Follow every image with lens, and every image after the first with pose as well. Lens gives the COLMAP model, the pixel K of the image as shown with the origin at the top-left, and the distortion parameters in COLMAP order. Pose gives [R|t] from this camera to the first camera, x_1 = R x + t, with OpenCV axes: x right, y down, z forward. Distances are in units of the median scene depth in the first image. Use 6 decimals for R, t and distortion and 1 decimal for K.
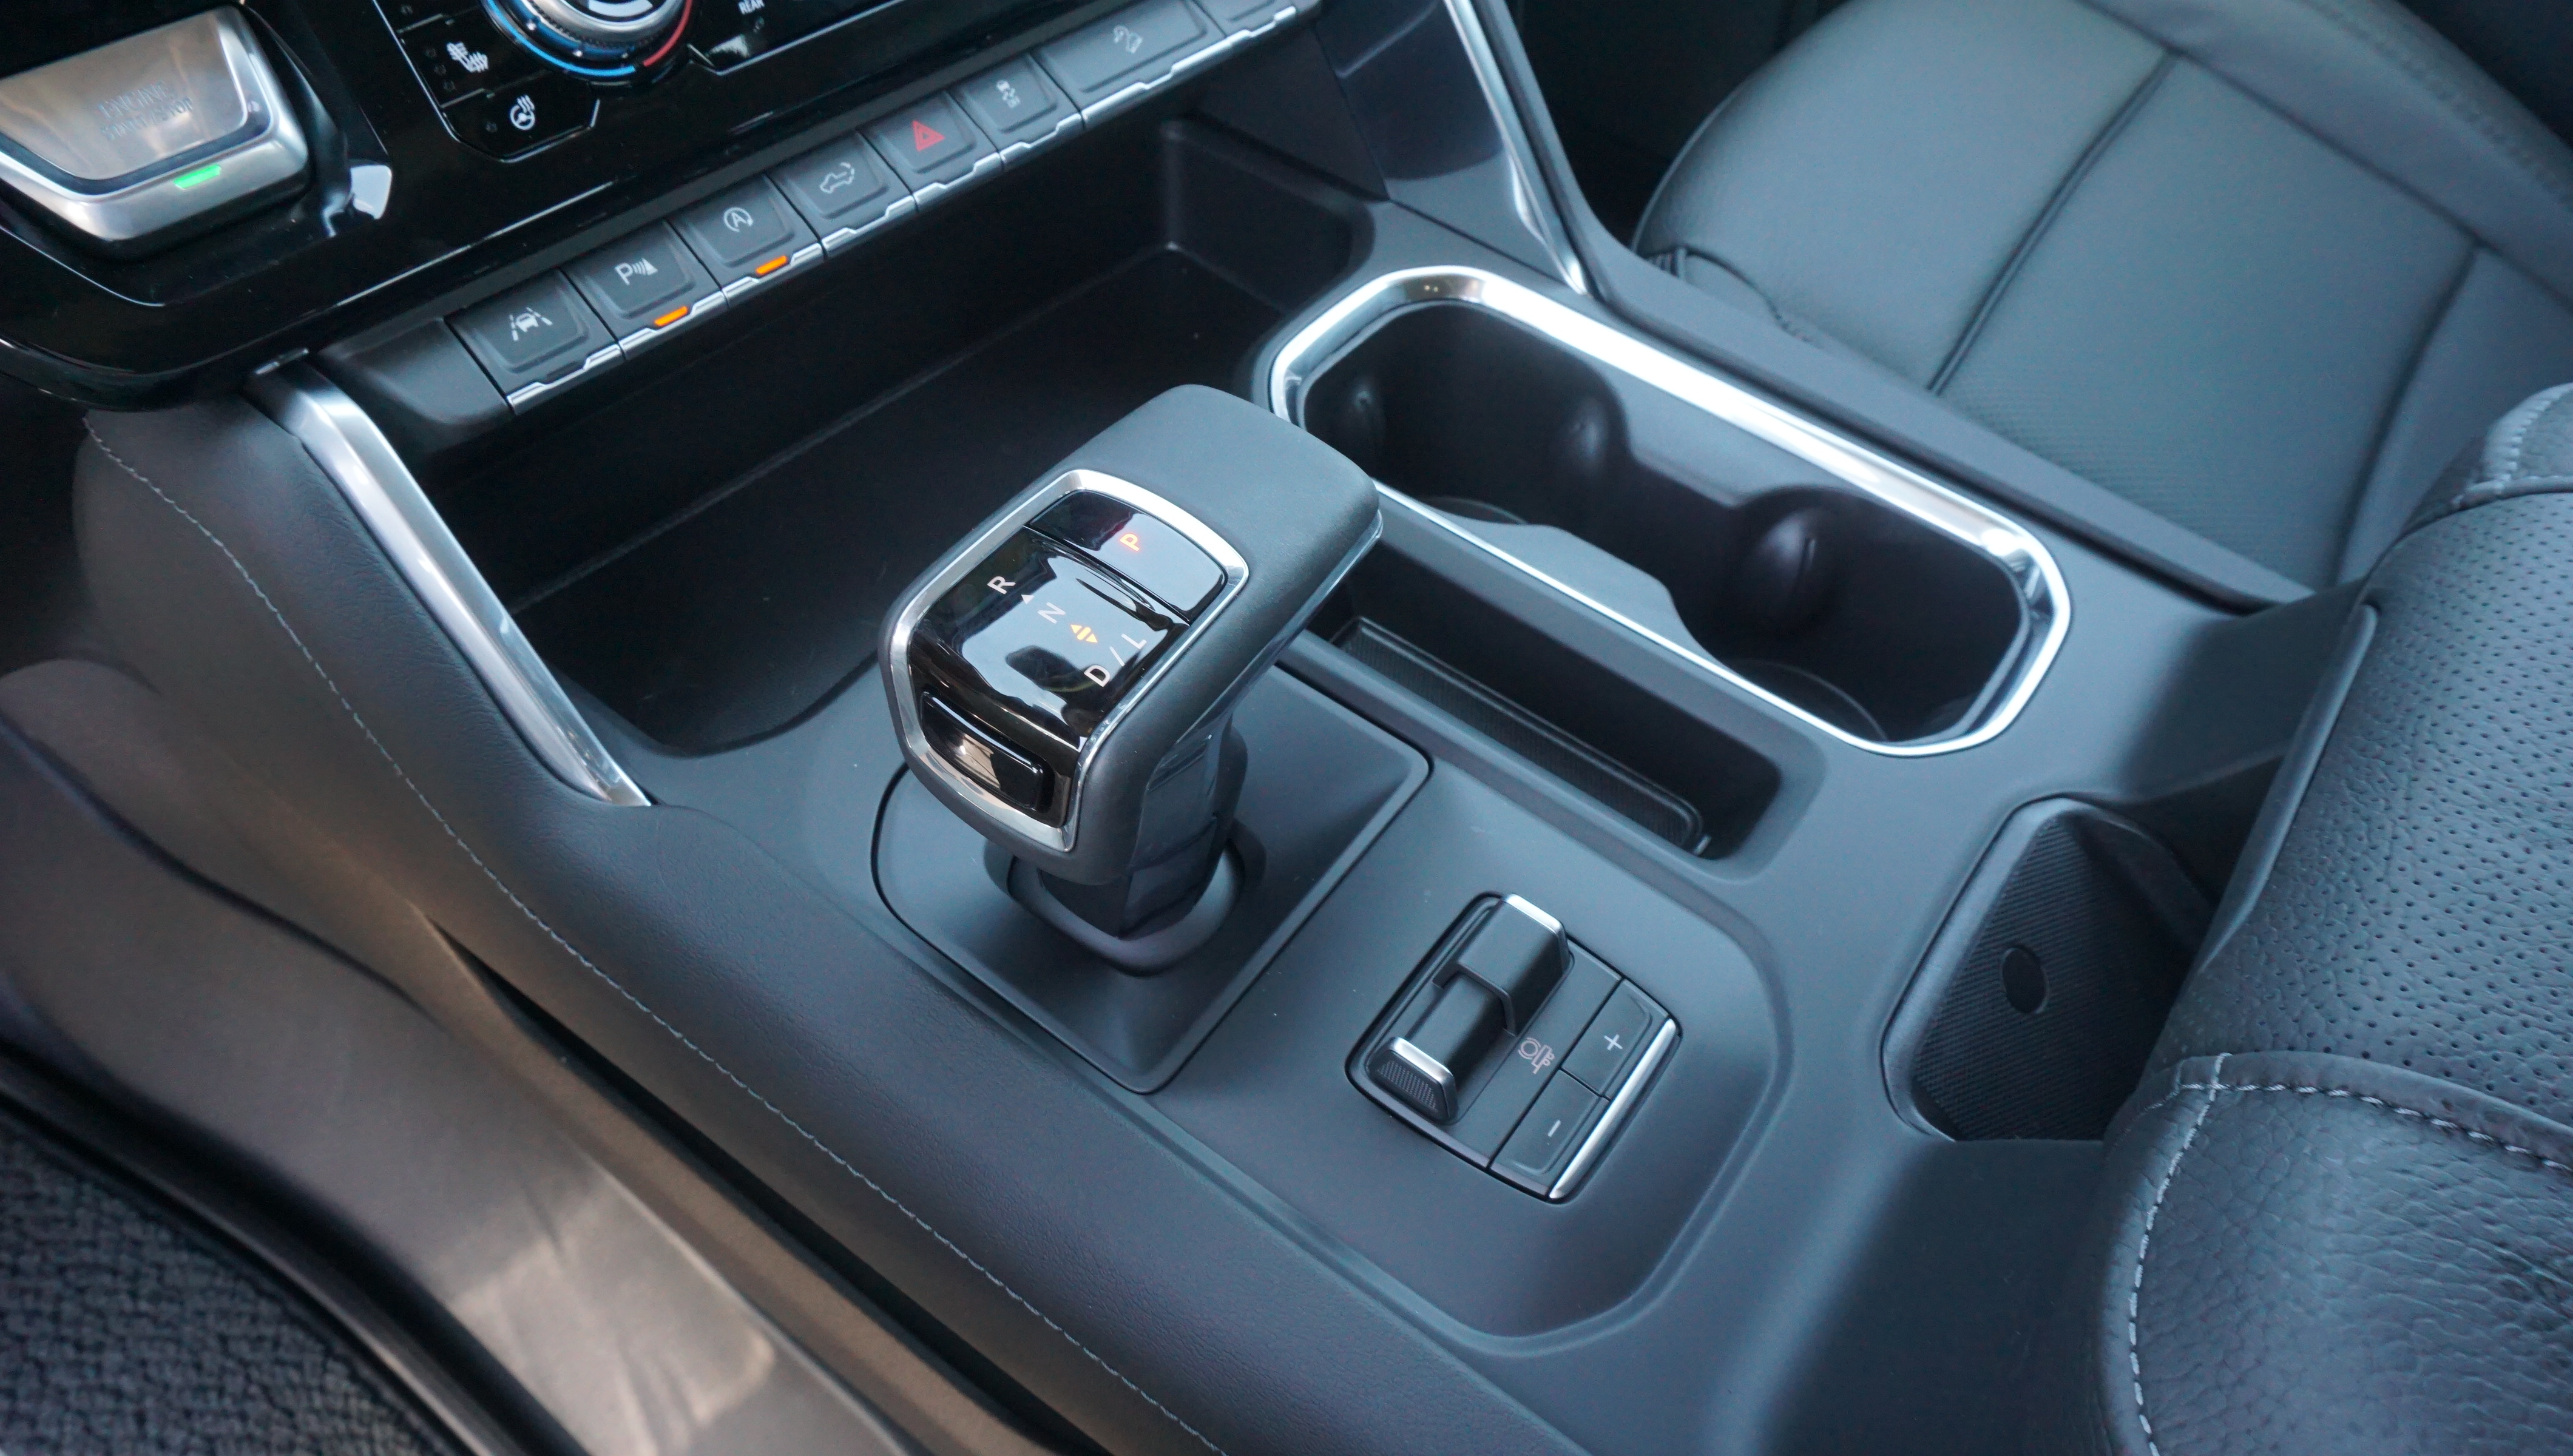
lens RADIAL K [[1709.8, 0, 1335.3], [0, 1709.8, 674.9], [0, 0, 1]] dist [-0.002193, 0.000453]
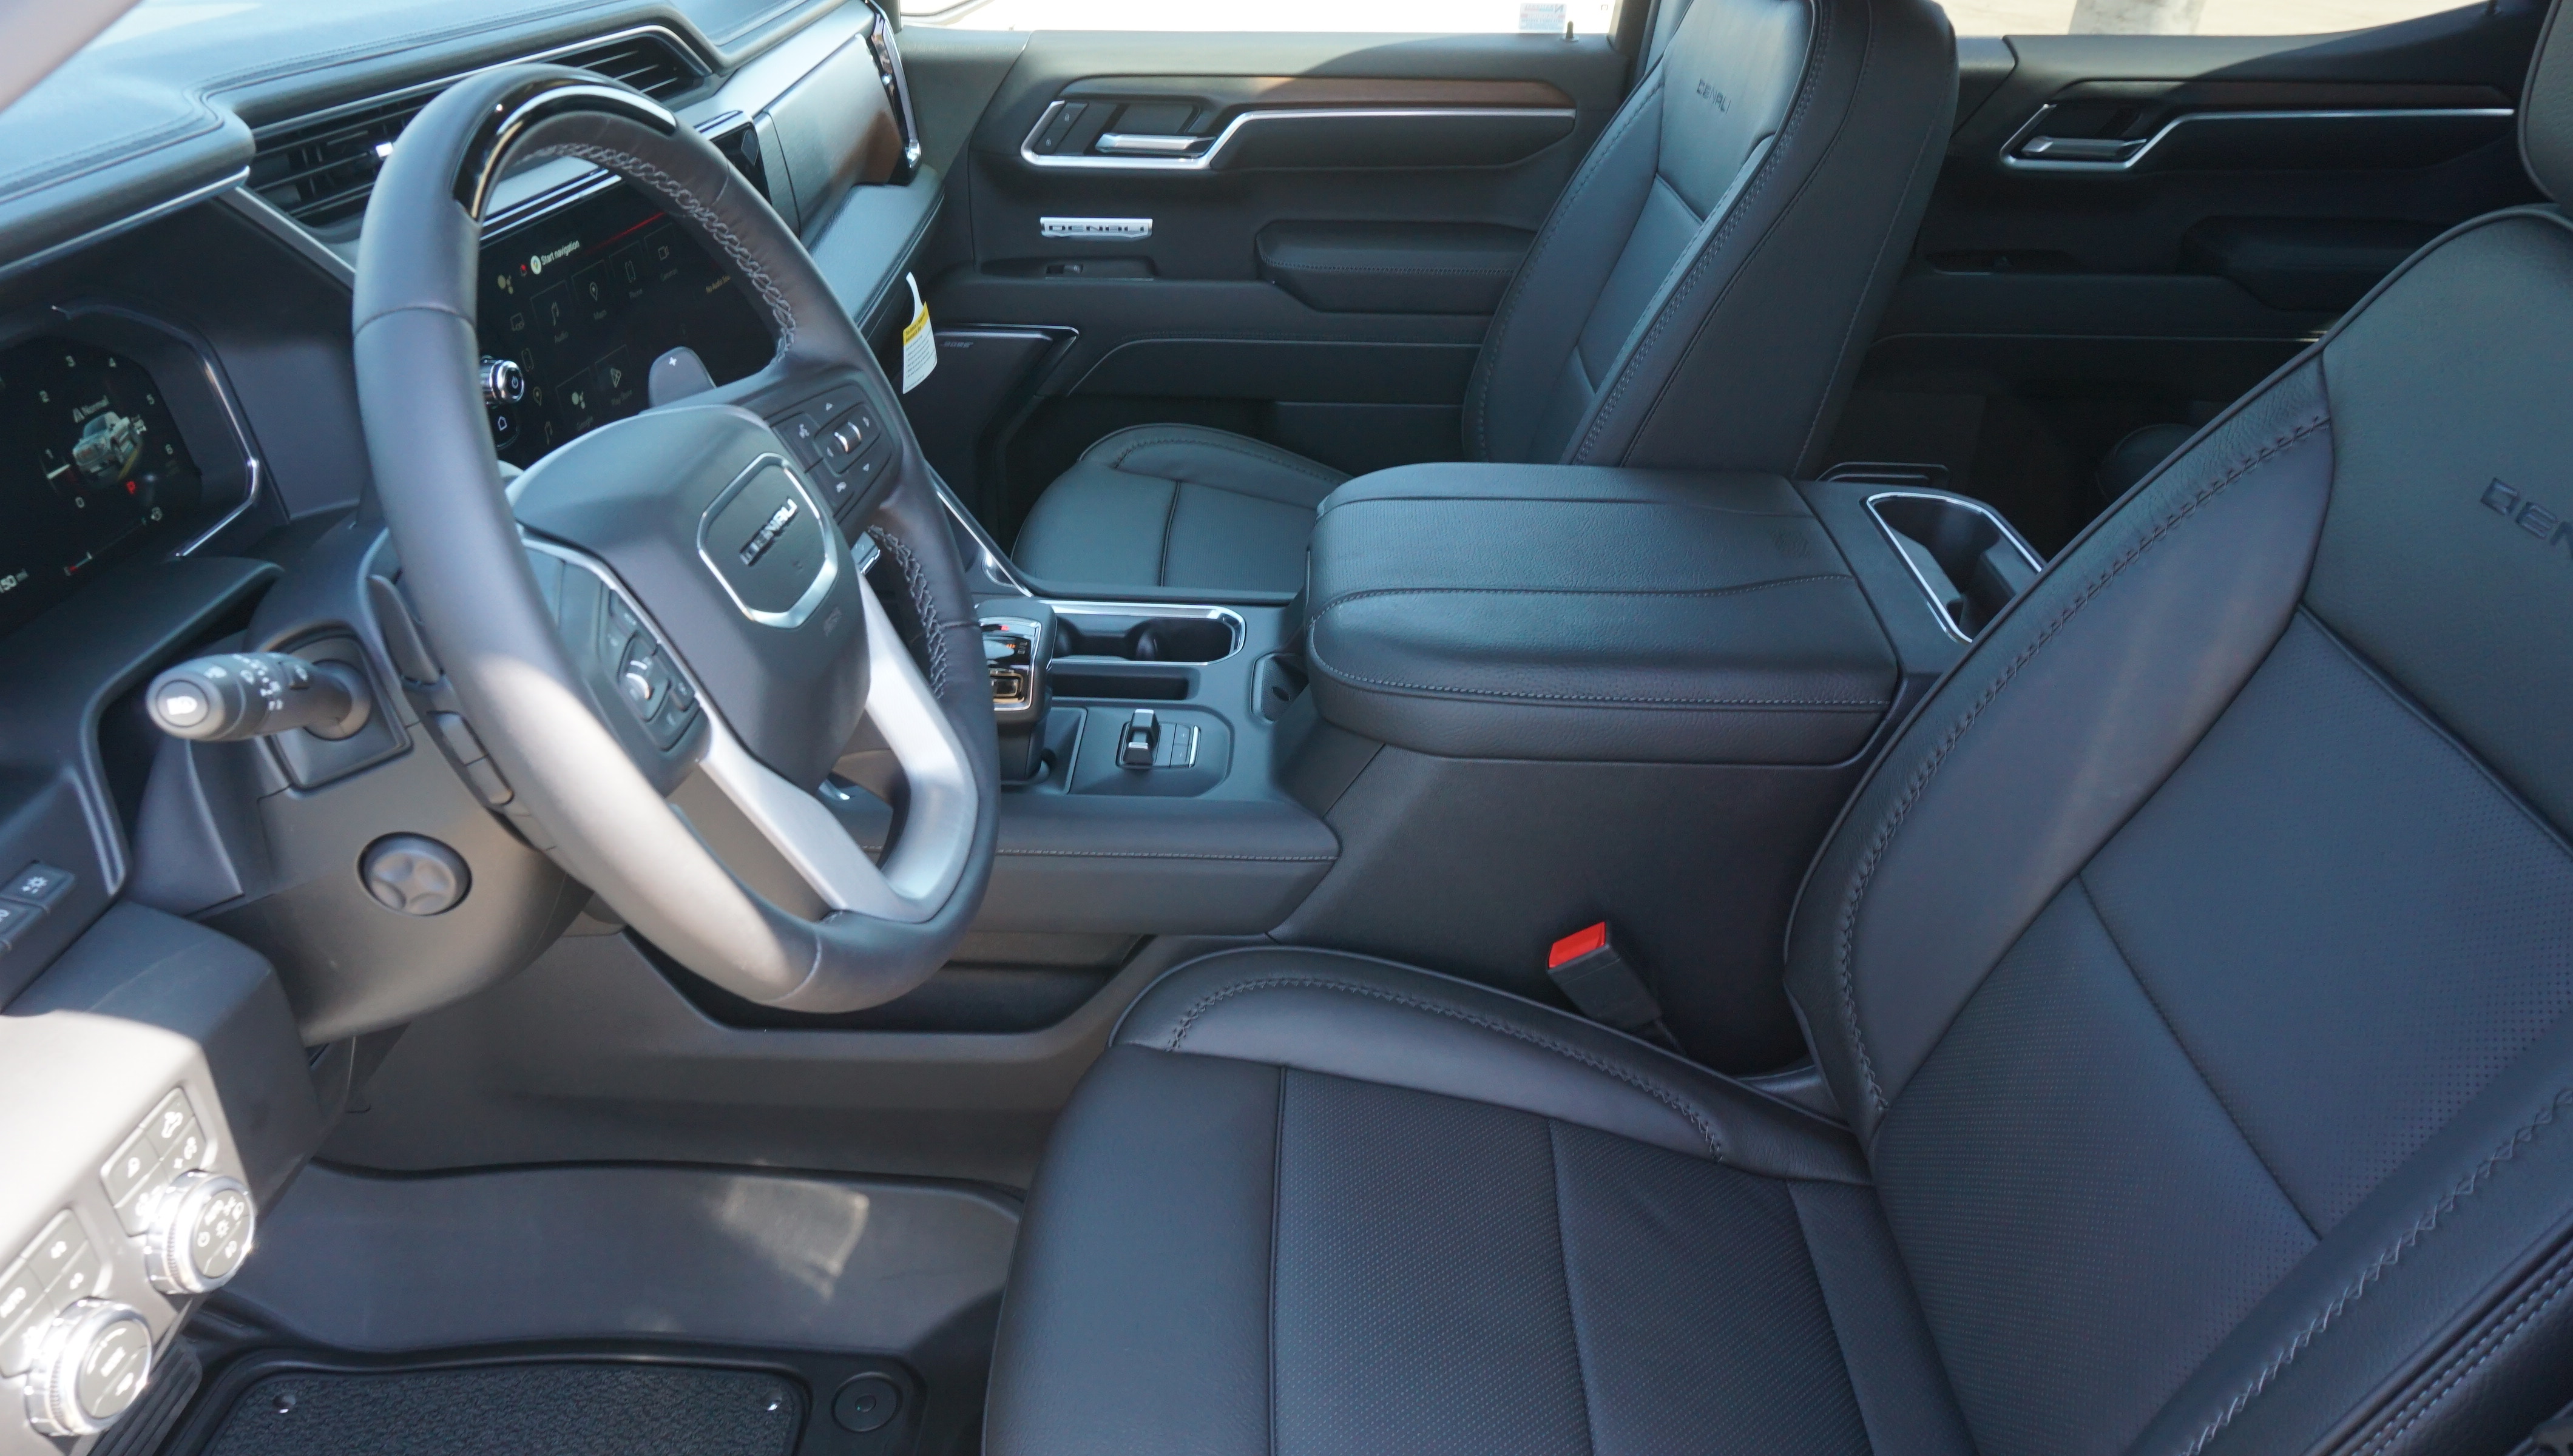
lens RADIAL K [[1753.1, 0, 1275.7], [0, 1753.1, 720.0], [0, 0, 1]] dist [-0.050721, 0.047674]
pose [[0.827405, -0.312870, 0.466383, -1.118481], [0.444935, 0.871917, -0.204434, 0.850284], [-0.342686, 0.376660, 0.860636, -1.758331]]
